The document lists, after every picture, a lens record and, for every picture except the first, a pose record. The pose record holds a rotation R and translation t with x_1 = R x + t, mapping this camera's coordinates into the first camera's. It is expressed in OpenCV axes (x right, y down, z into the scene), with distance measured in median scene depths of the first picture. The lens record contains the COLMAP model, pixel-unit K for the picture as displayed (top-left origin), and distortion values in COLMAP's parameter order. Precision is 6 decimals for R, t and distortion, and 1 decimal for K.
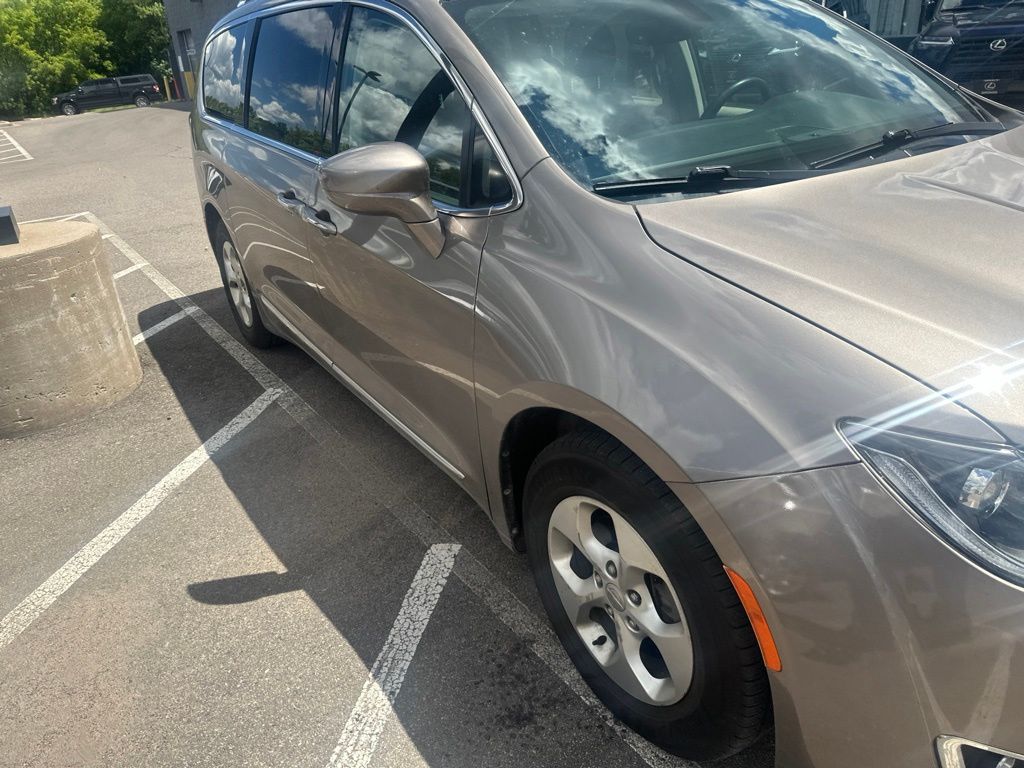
lens RADIAL K [[725.4, 0, 526.2], [0, 725.4, 387.0], [0, 0, 1]] dist [0.057576, -0.104559]
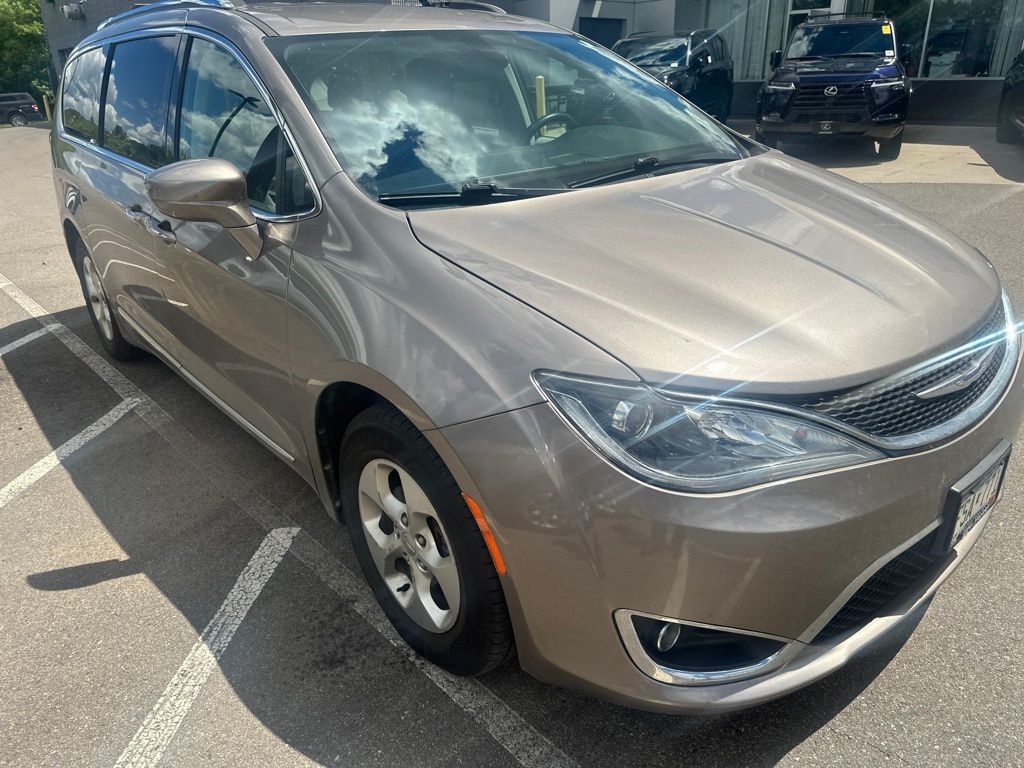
lens RADIAL K [[731.7, 0, 545.8], [0, 731.7, 380.1], [0, 0, 1]] dist [-0.004406, -0.011921]
pose [[0.989545, -0.019322, 0.142927, 0.139110], [0.026063, 0.998627, -0.045439, 0.066199], [-0.141853, 0.048689, 0.988690, -0.158009]]
